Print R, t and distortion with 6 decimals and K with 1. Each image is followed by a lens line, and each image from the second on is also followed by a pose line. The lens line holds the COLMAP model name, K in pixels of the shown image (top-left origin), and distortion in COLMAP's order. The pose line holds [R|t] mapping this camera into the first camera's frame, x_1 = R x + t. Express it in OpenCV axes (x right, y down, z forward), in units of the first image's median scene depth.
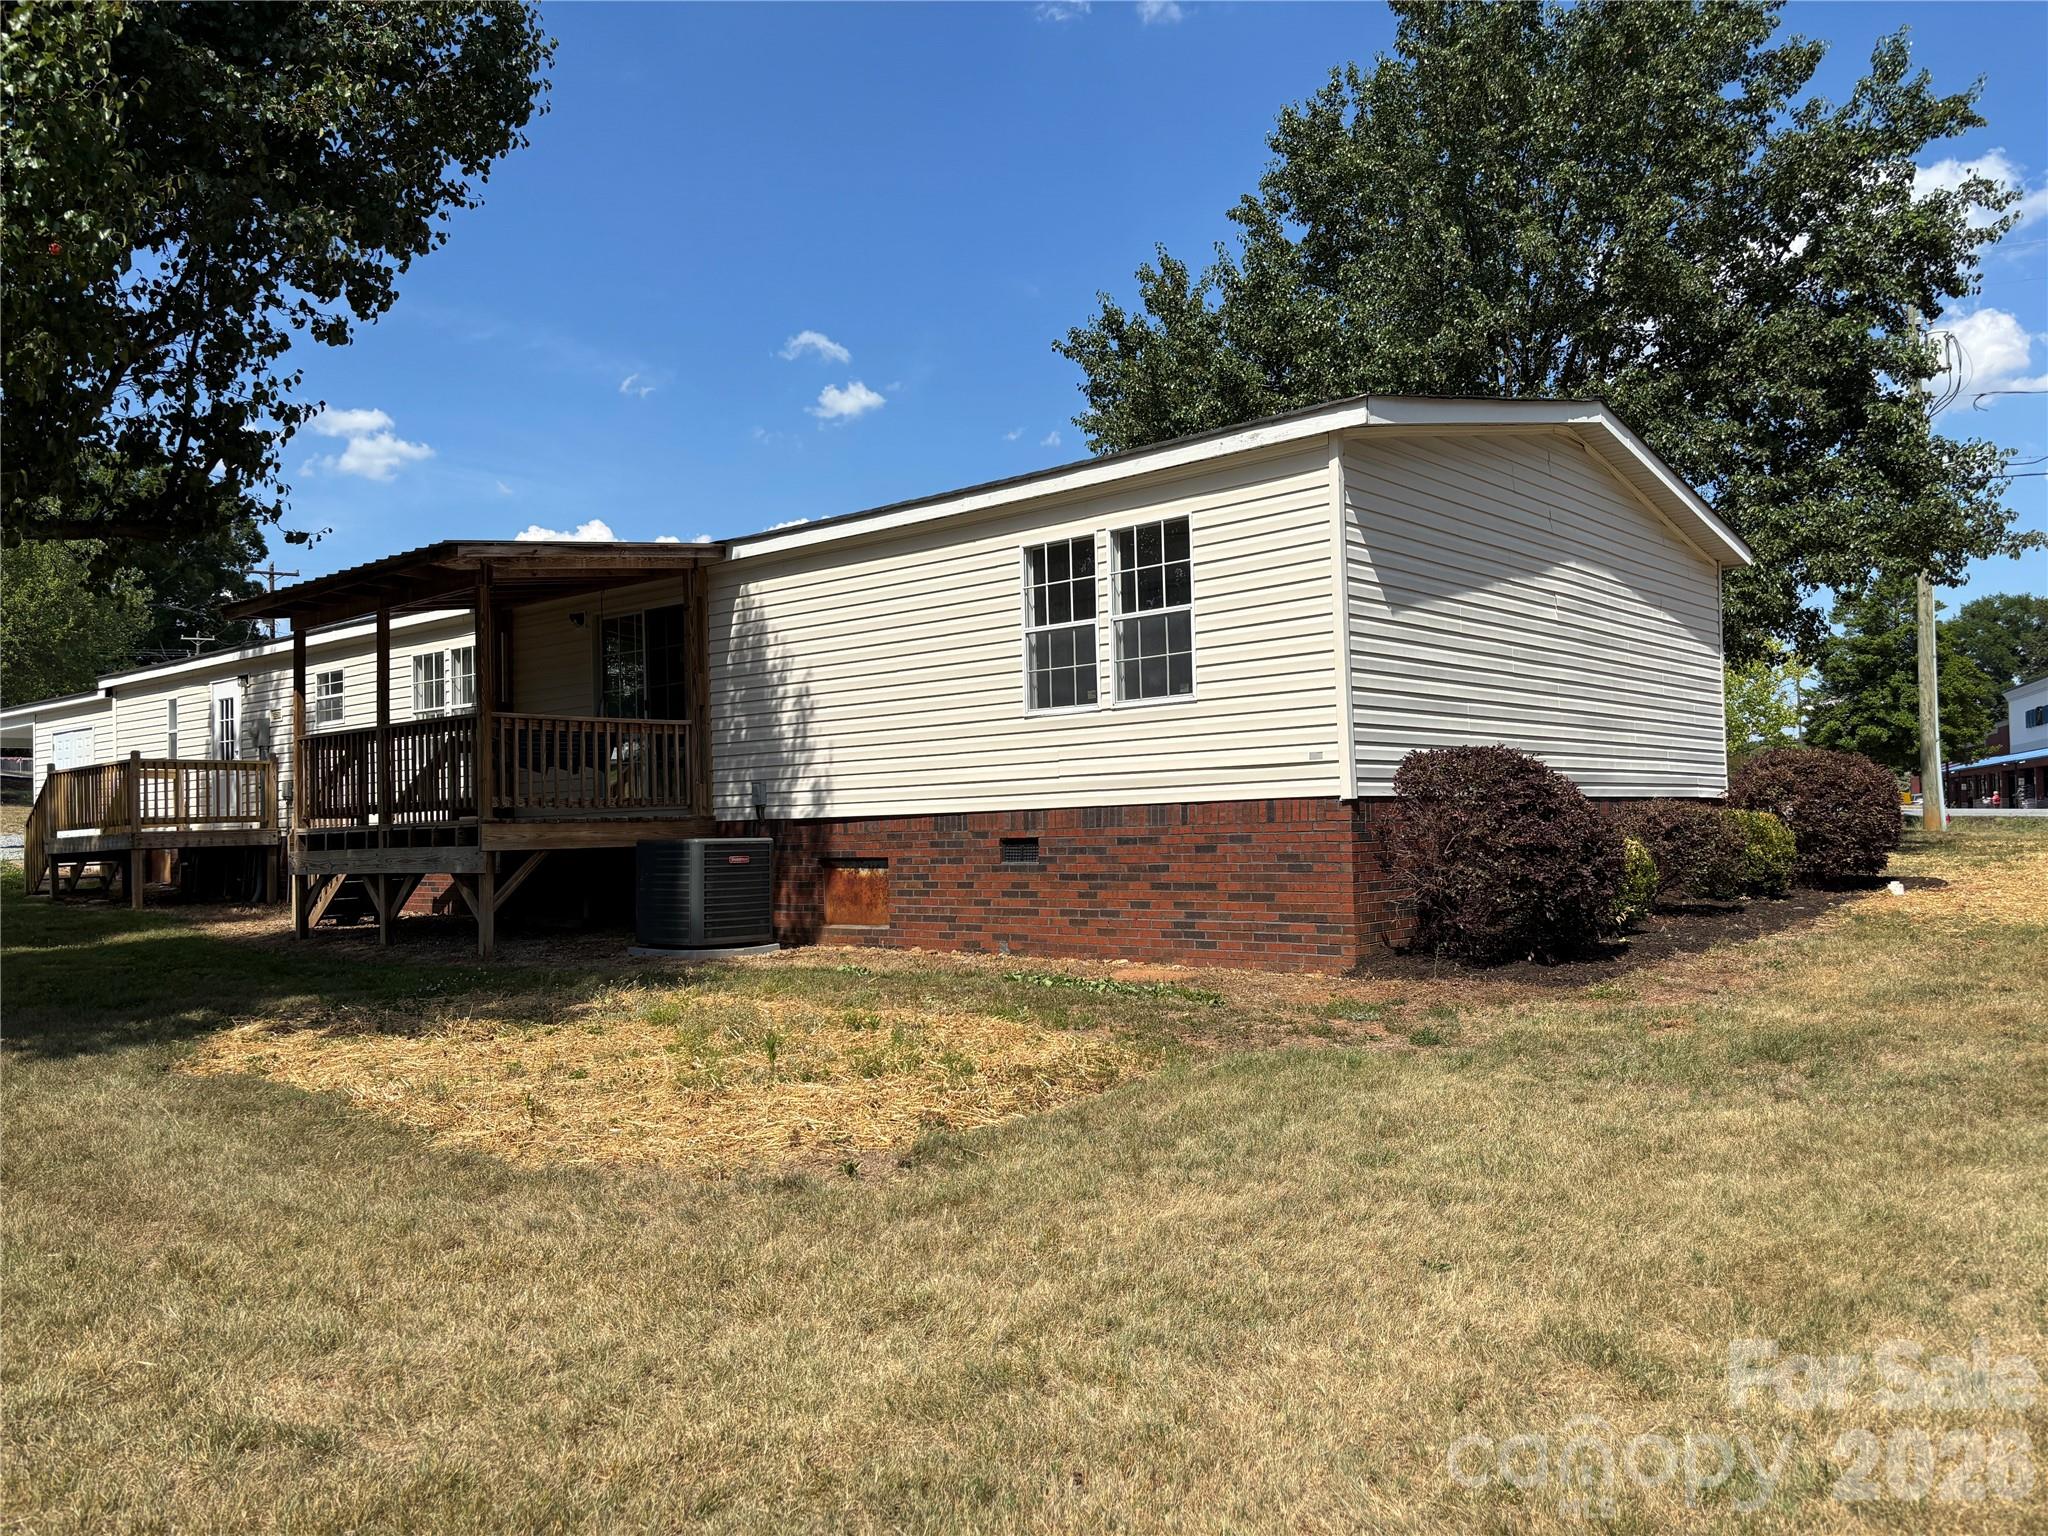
lens RADIAL K [[1549.7, 0, 1019.6], [0, 1549.7, 778.4], [0, 0, 1]] dist [0.068498, -0.088619]
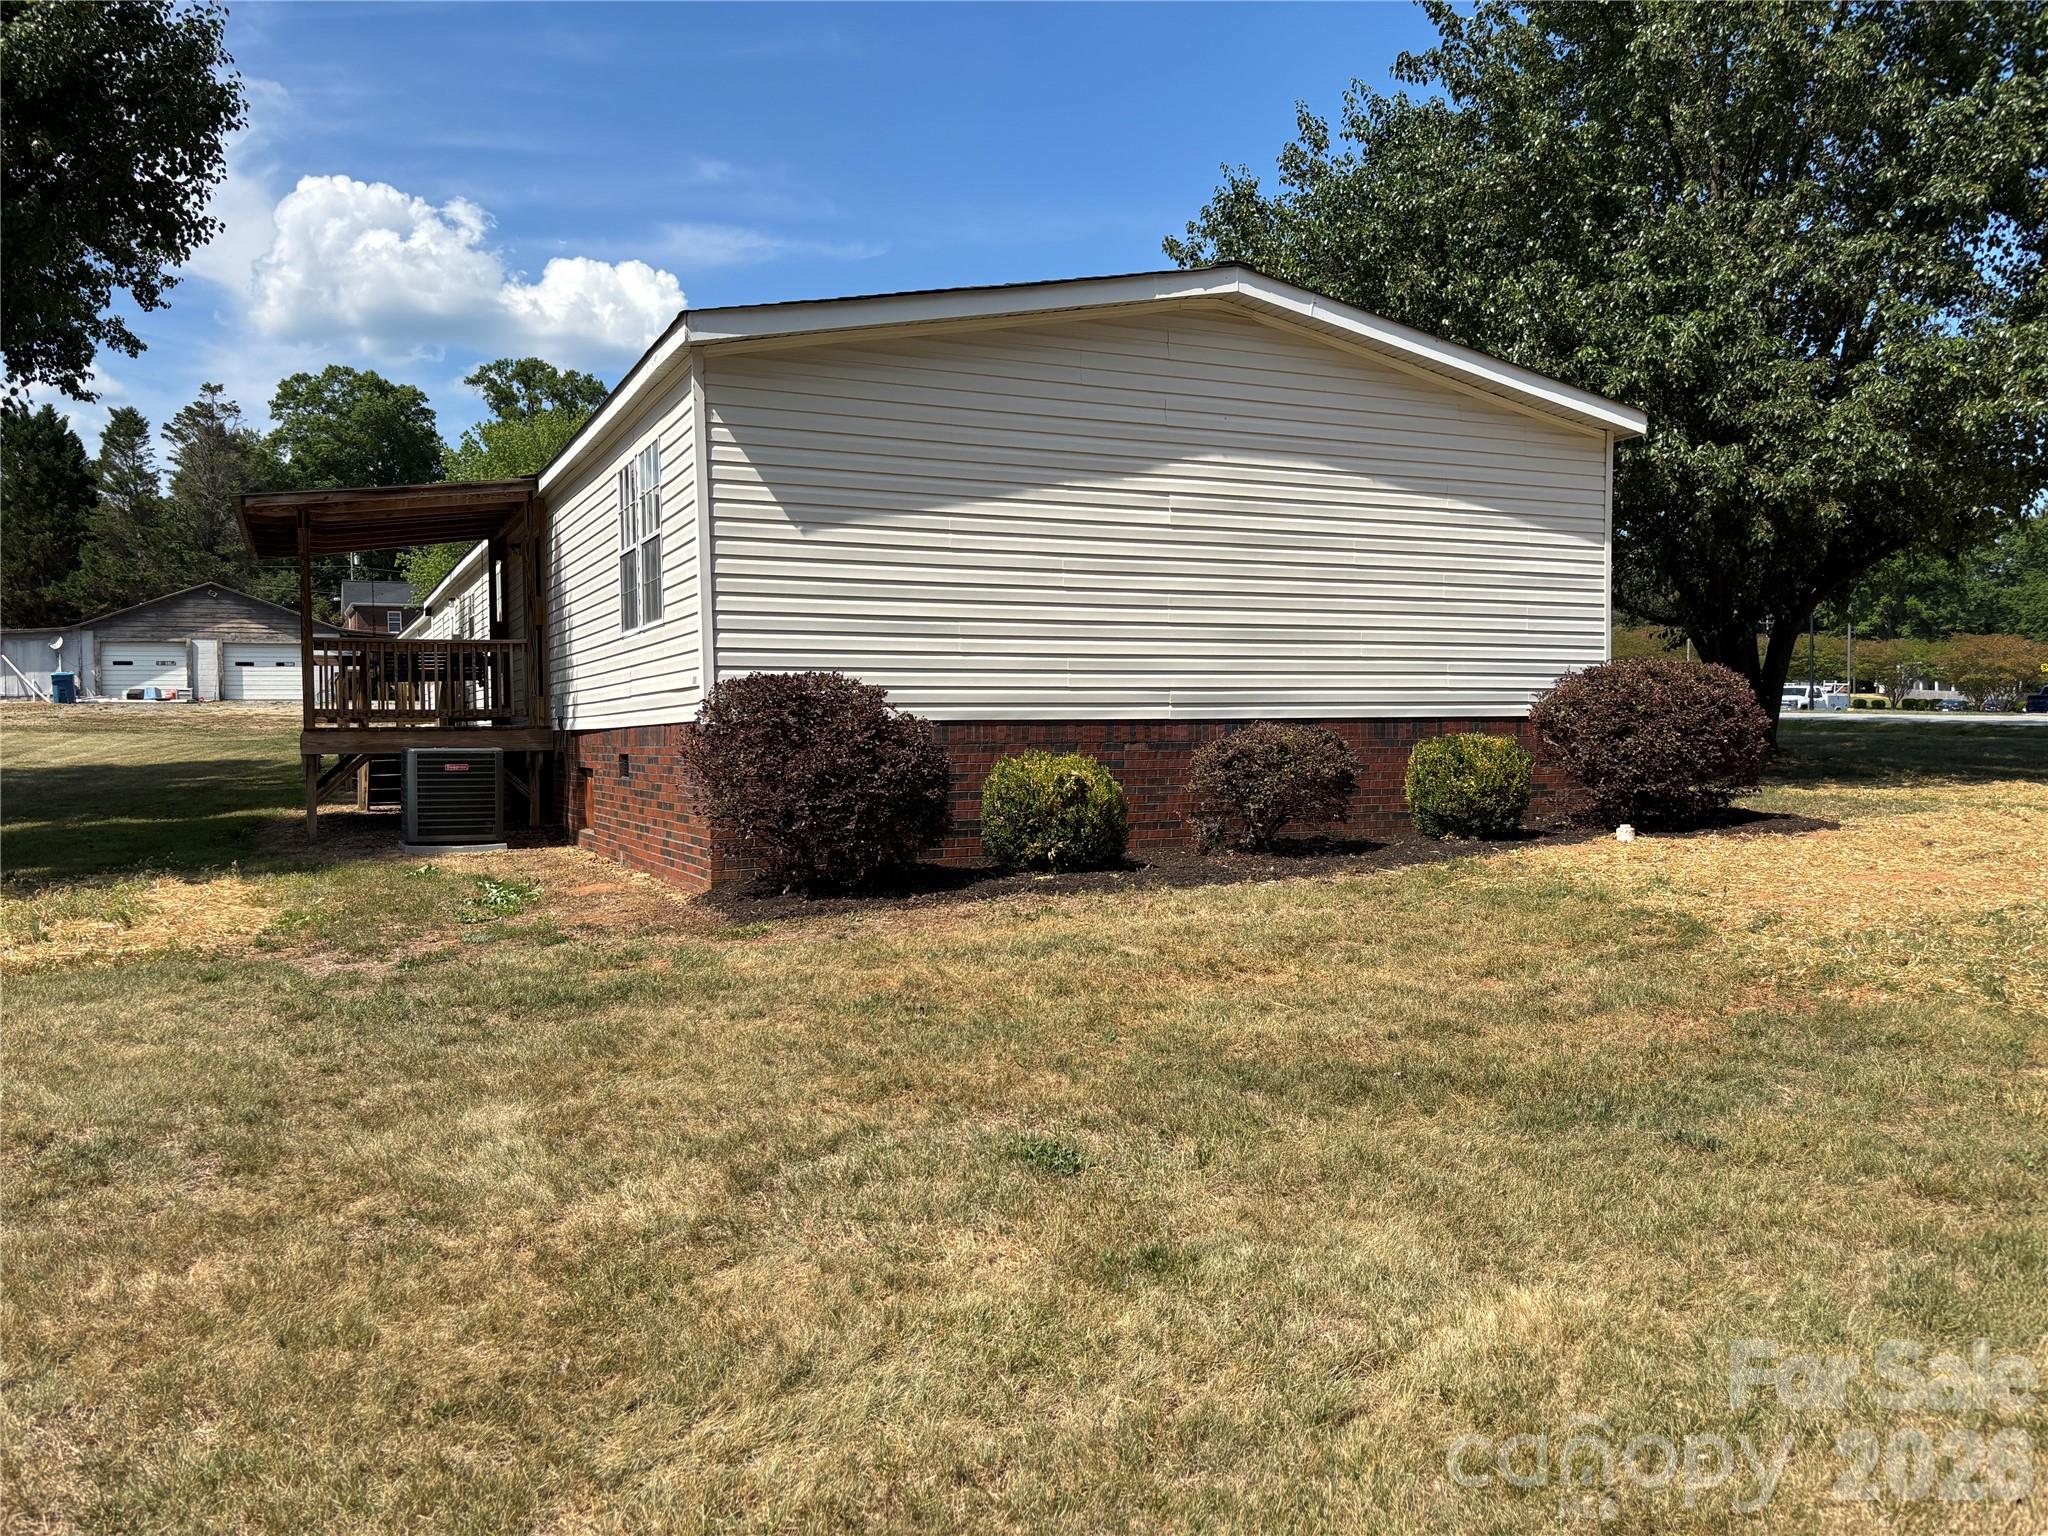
lens RADIAL K [[1549.7, 0, 1019.6], [0, 1549.7, 778.4], [0, 0, 1]] dist [0.068498, -0.088619]
pose [[0.914418, 0.026289, -0.403917, 0.643588], [0.001692, 0.997632, 0.068761, -0.016346], [0.404768, -0.063560, 0.912208, 0.135834]]
